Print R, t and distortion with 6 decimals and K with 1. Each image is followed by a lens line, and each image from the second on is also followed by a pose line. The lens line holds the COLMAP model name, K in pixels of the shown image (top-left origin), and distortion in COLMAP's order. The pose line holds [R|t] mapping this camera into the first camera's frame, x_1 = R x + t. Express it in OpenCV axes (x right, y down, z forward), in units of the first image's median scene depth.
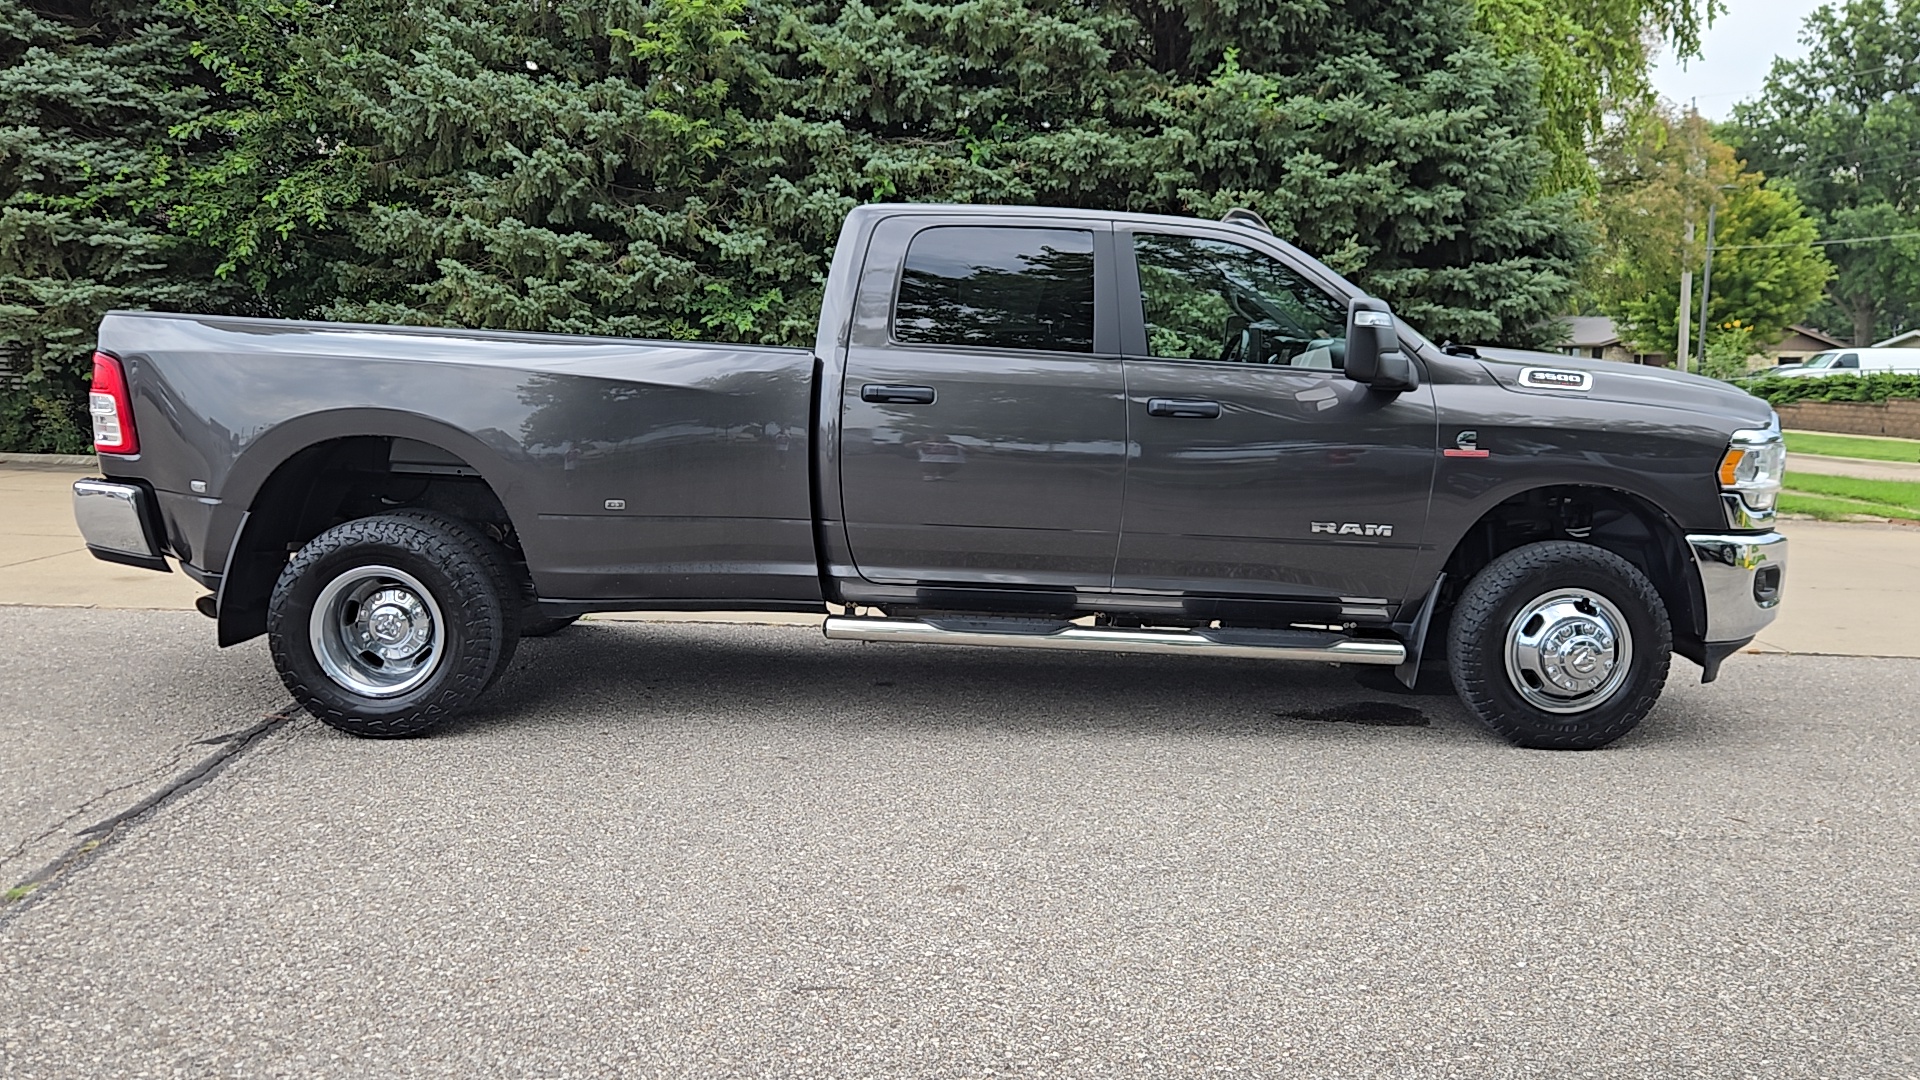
lens RADIAL K [[1572.5, 0, 960.0], [0, 1572.5, 540.0], [0, 0, 1]] dist [0.006324, 0.002729]
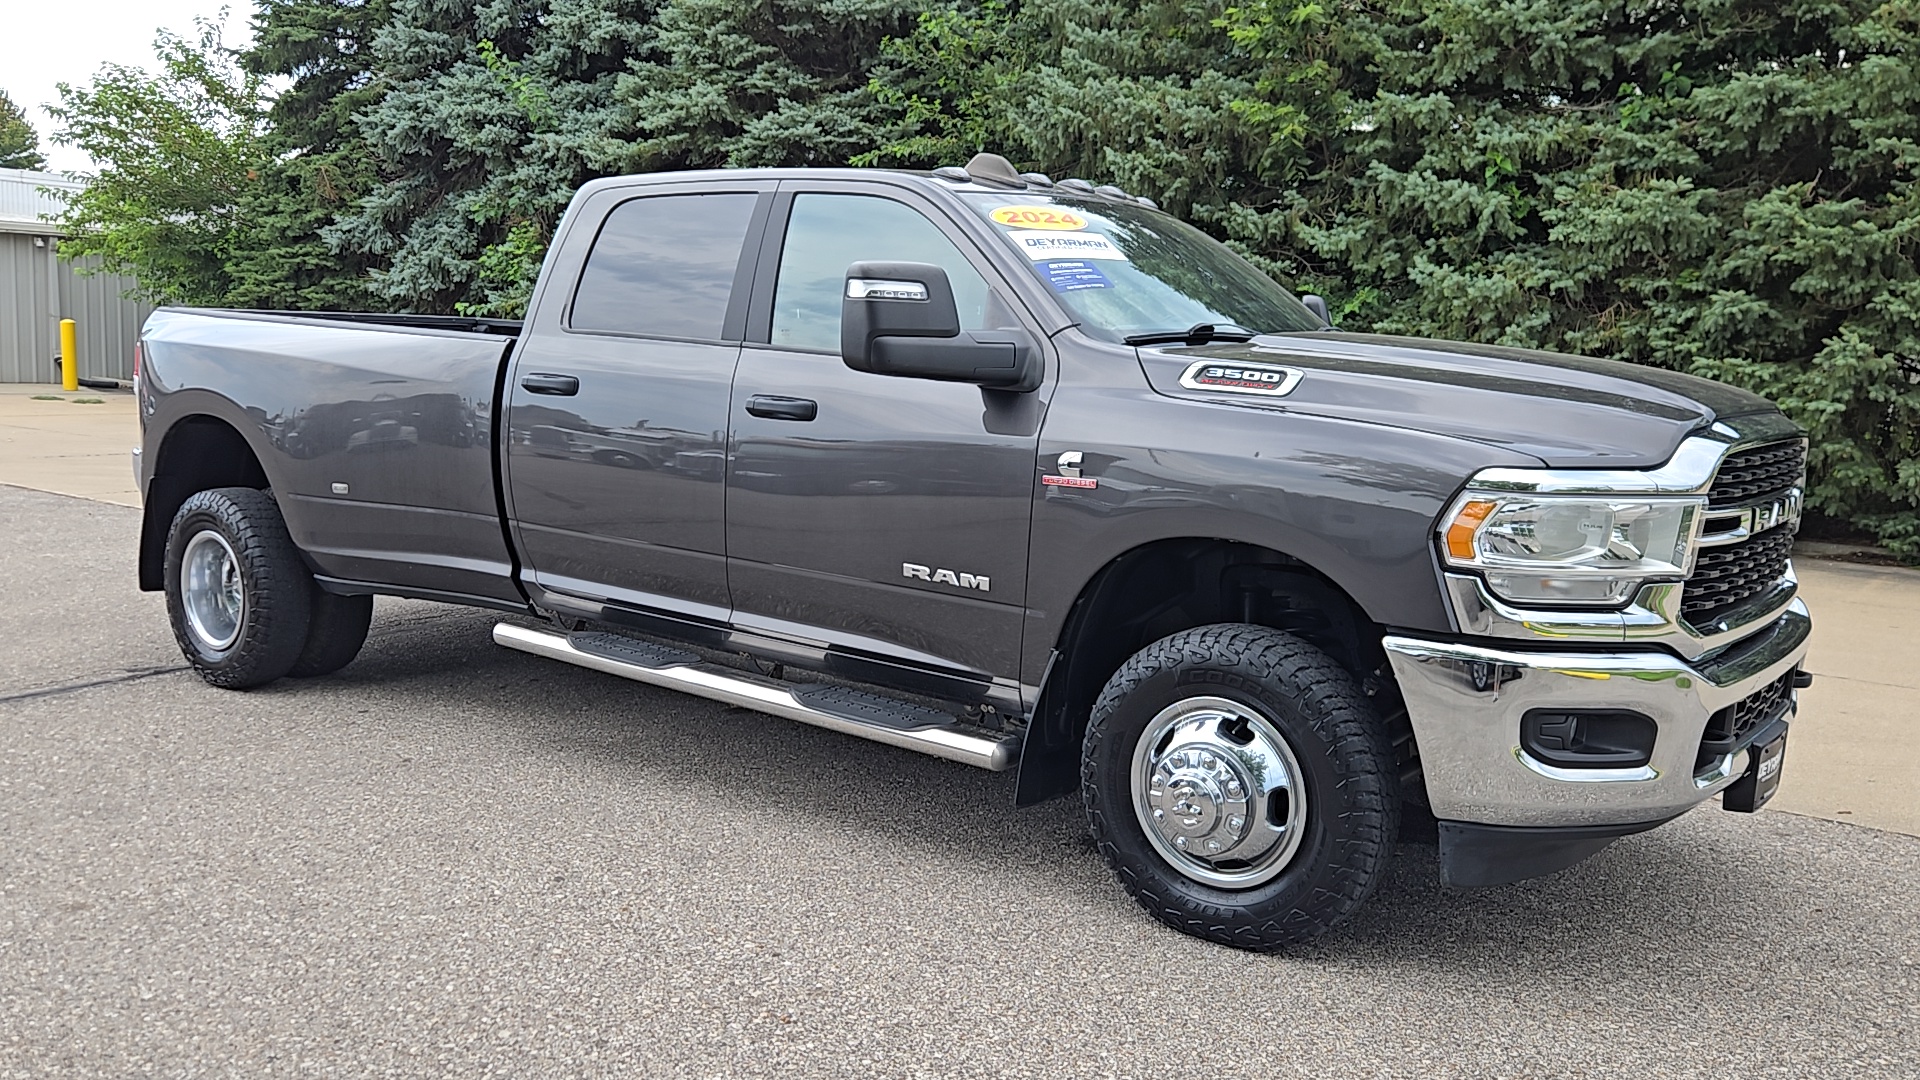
lens RADIAL K [[1572.5, 0, 960.0], [0, 1572.5, 540.0], [0, 0, 1]] dist [0.006324, 0.002729]
pose [[0.791406, 0.073798, -0.606819, 0.256055], [-0.079277, 0.996693, 0.017821, -0.013813], [0.606128, 0.034003, 0.794640, 0.152572]]
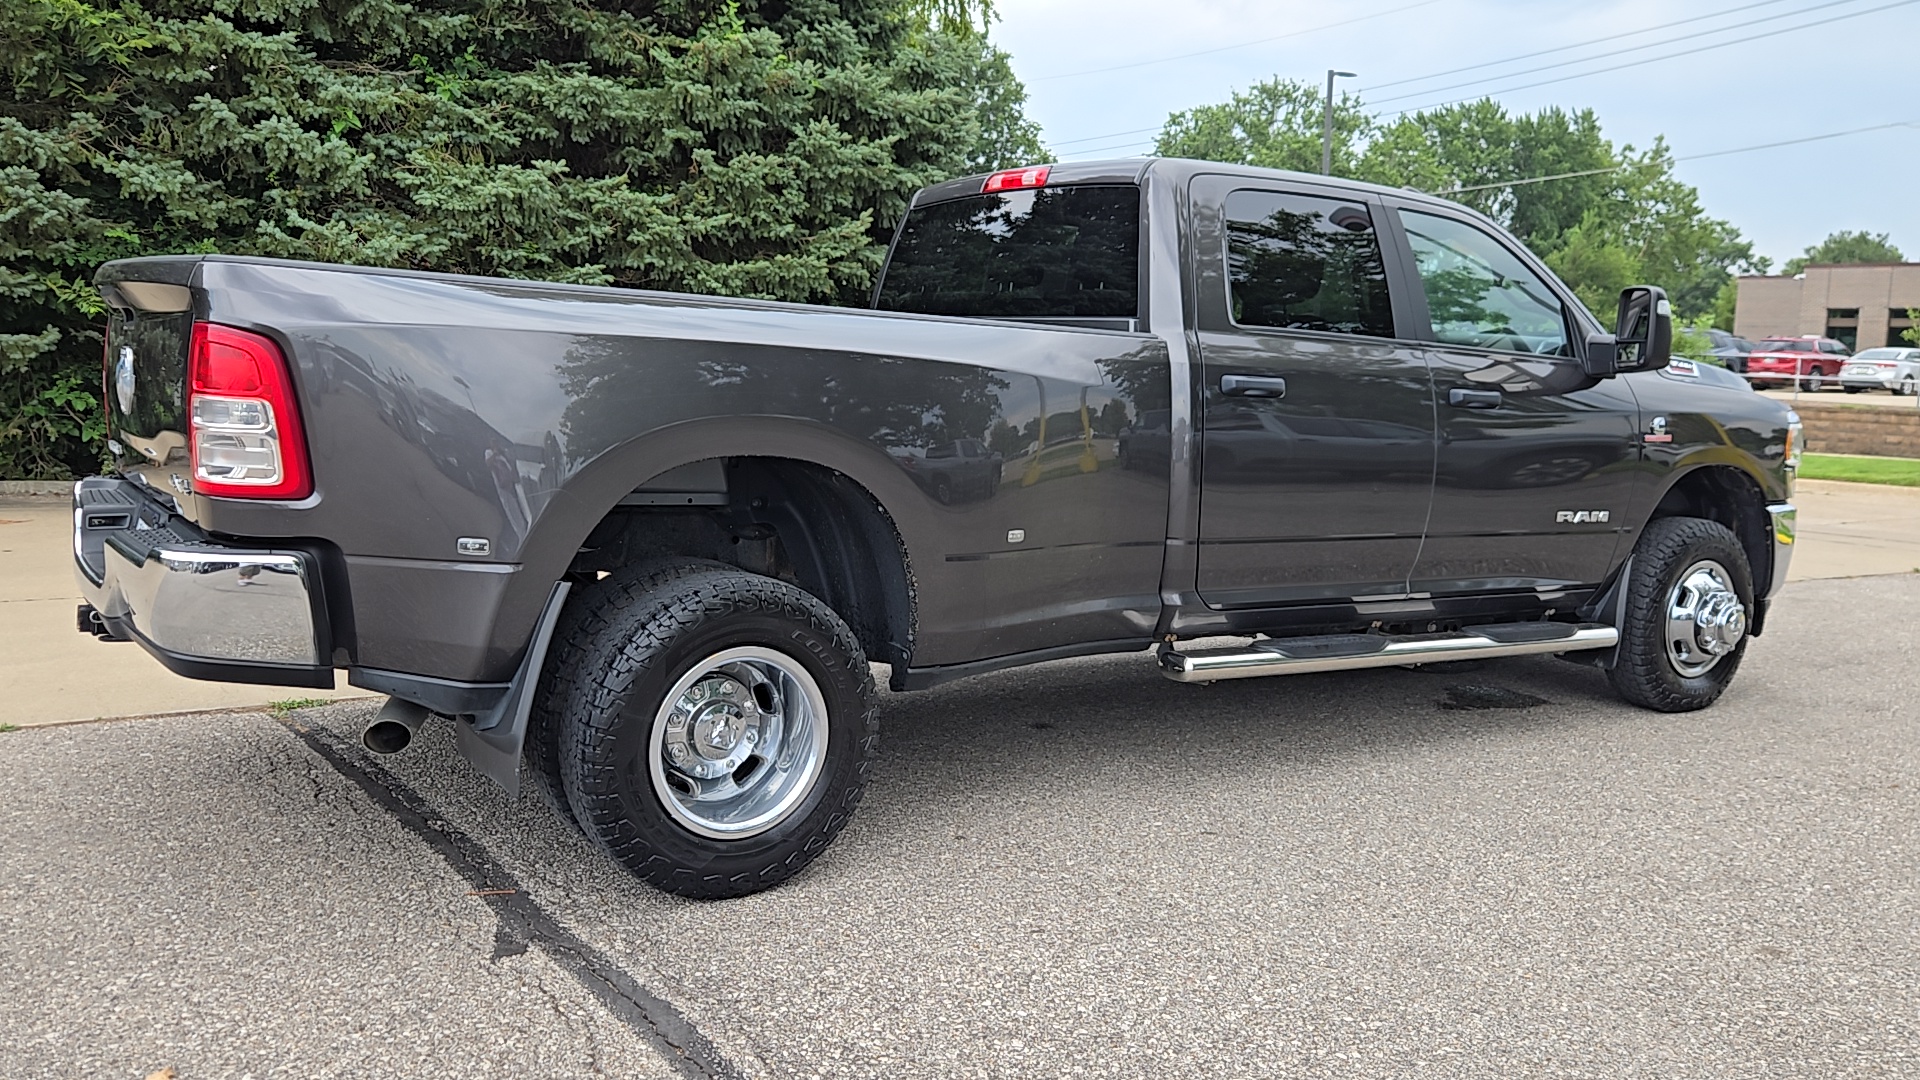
lens RADIAL K [[1572.5, 0, 960.0], [0, 1572.5, 540.0], [0, 0, 1]] dist [0.006324, 0.002729]
pose [[0.847698, -0.059696, 0.527110, -0.225587], [0.049585, 0.998214, 0.033307, -0.016520], [-0.528157, -0.002097, 0.849144, 0.130722]]
